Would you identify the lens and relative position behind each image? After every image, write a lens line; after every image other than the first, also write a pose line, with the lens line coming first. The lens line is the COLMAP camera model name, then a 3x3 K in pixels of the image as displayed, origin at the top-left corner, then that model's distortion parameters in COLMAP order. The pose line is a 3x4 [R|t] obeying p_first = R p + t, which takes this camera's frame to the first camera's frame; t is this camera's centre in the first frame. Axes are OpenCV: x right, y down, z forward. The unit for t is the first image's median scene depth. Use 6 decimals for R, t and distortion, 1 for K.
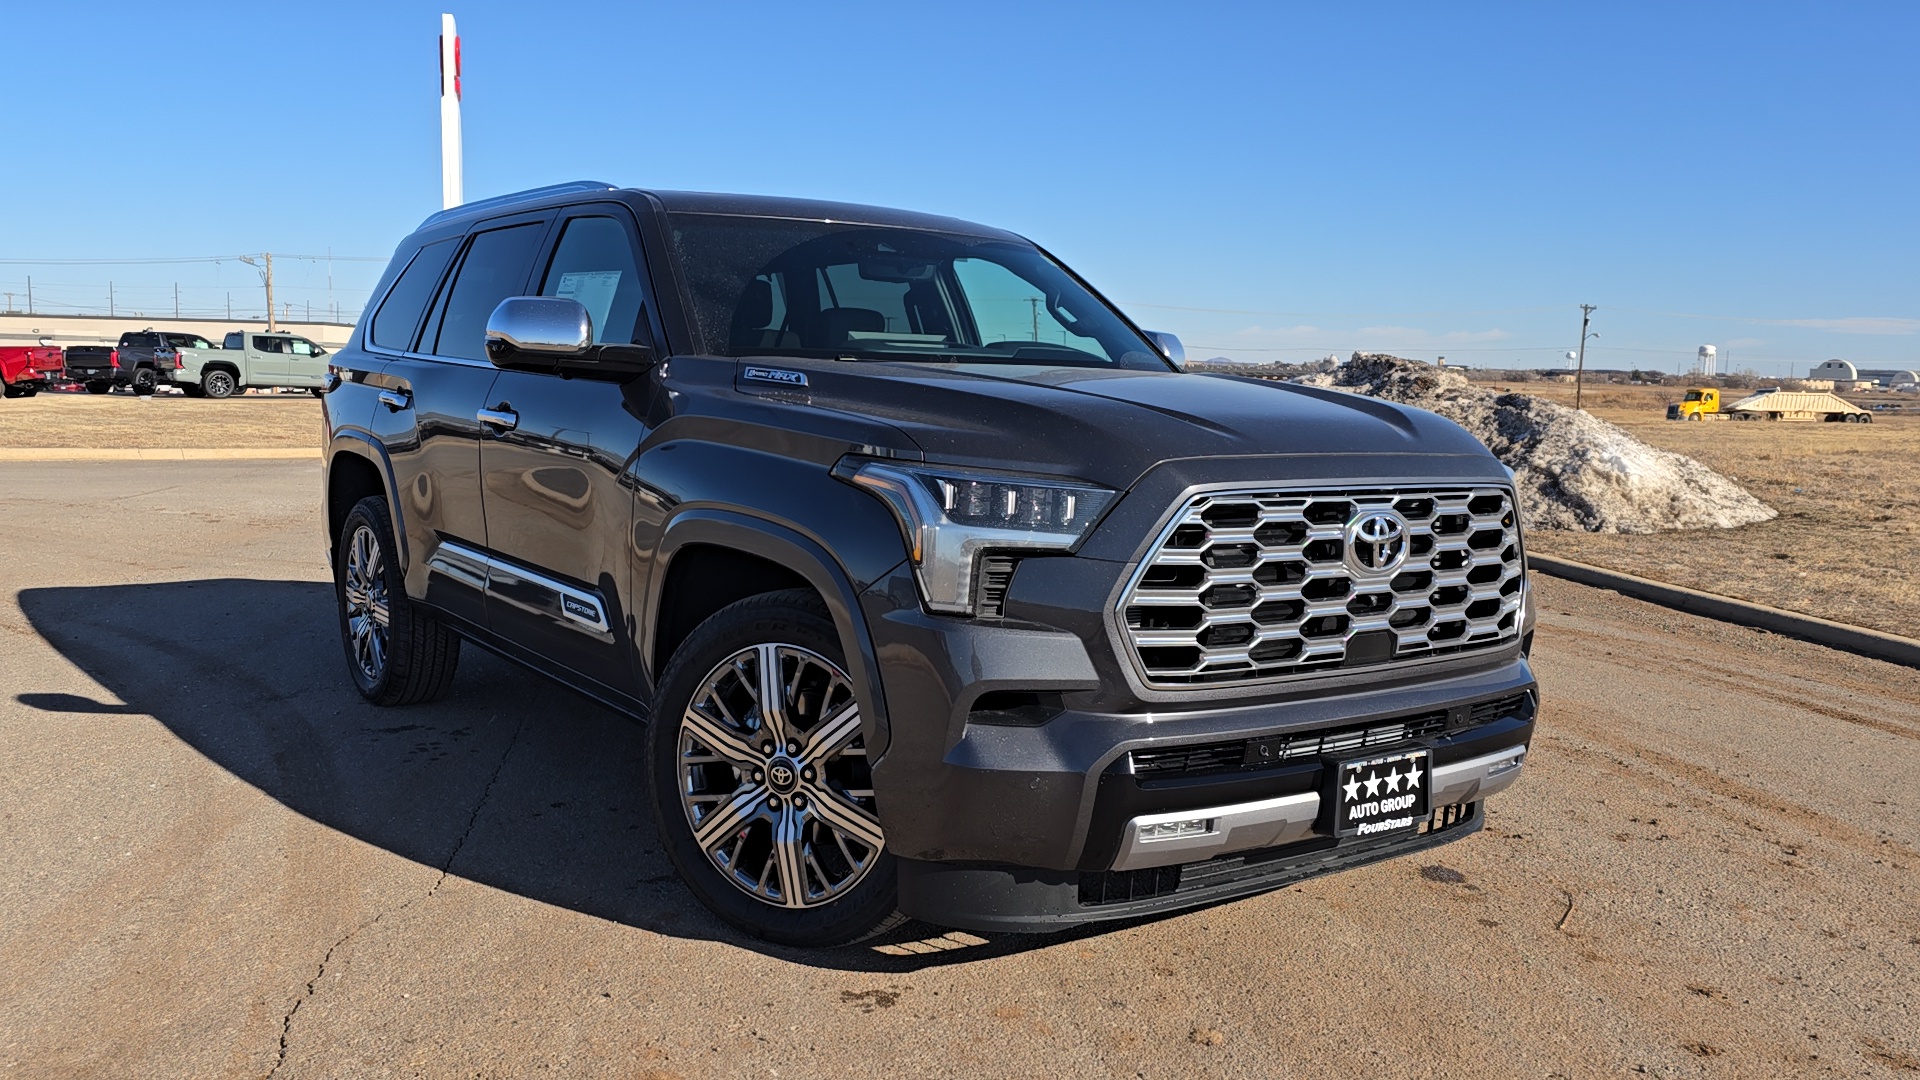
lens RADIAL K [[1579.8, 0, 960.0], [0, 1579.8, 540.0], [0, 0, 1]] dist [-0.004622, -0.003632]
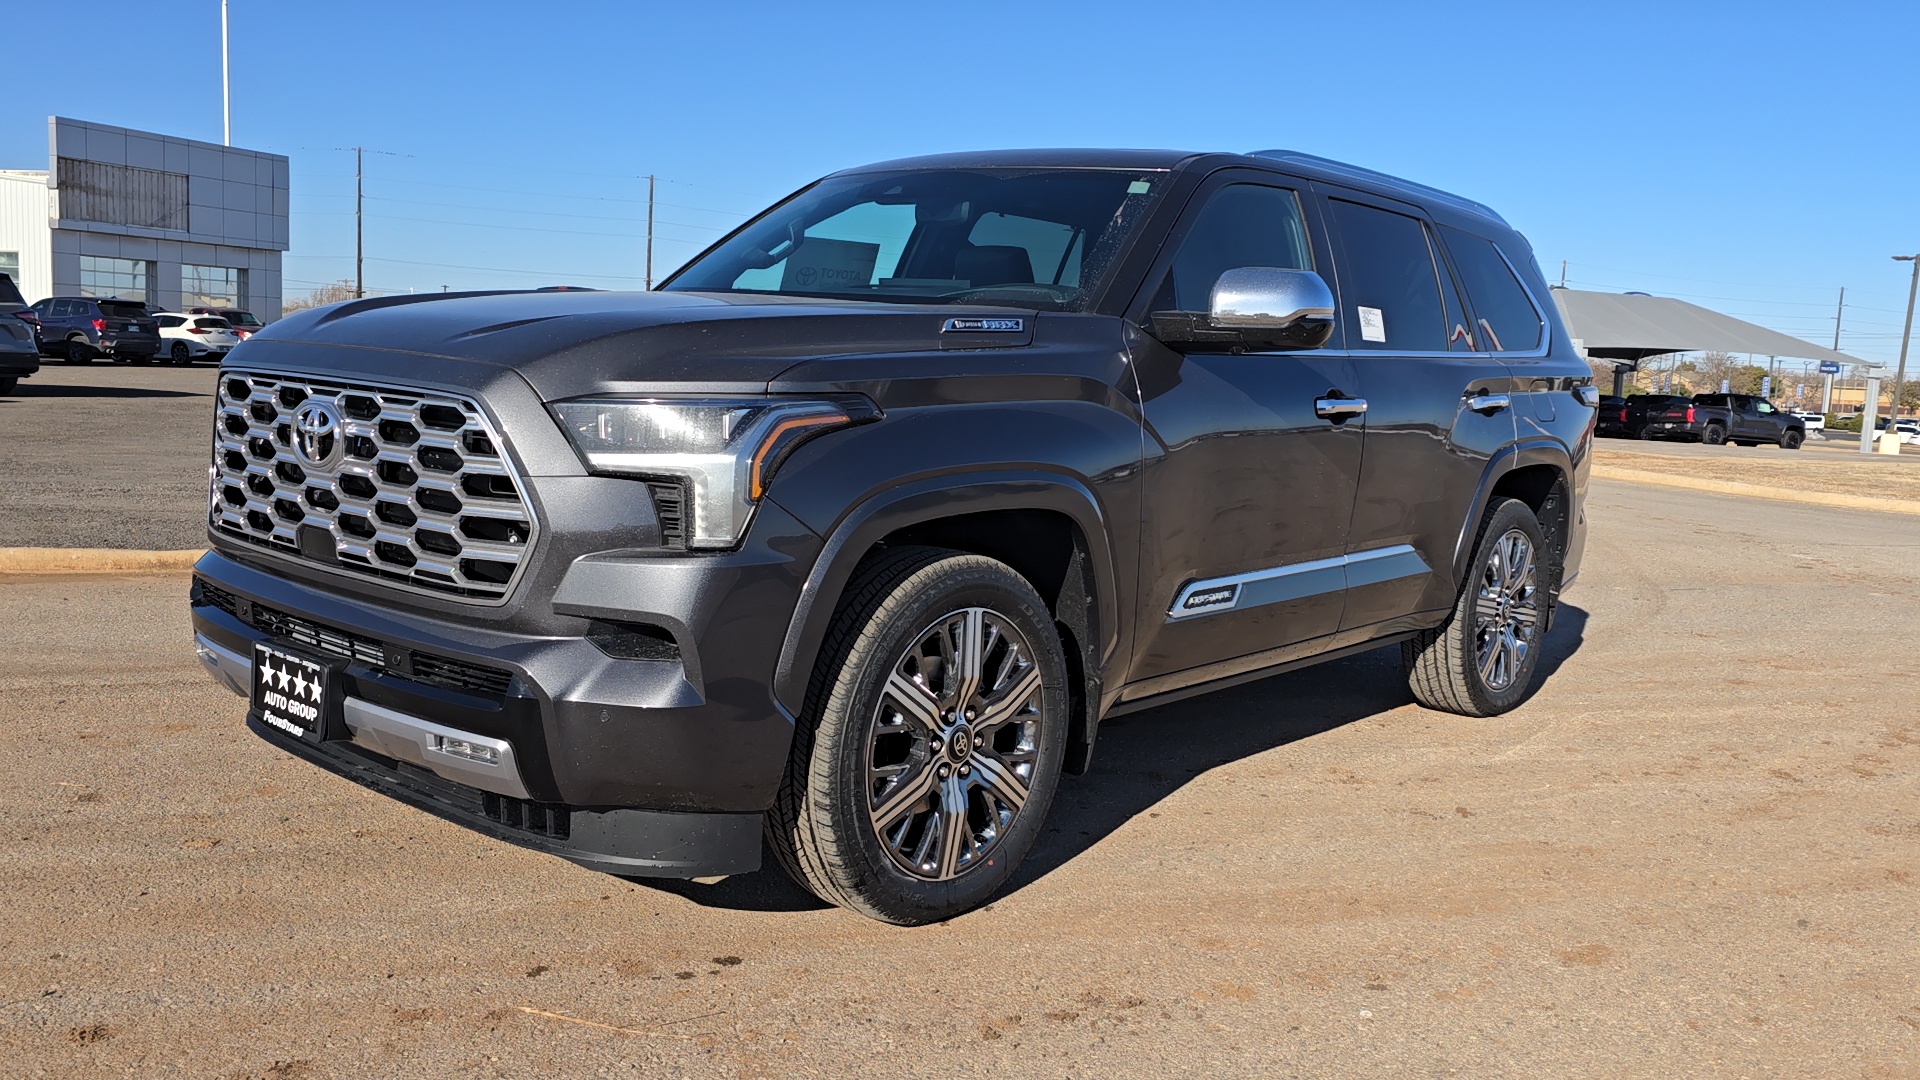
lens RADIAL K [[1562.3, 0, 958.1], [0, 1562.3, 575.2], [0, 0, 1]] dist [0.002982, 0.000712]
pose [[0.253780, 0.128297, -0.958715, 1.296000], [-0.155021, 0.983747, 0.090612, -0.061377], [0.954759, 0.125626, 0.269545, 1.134632]]
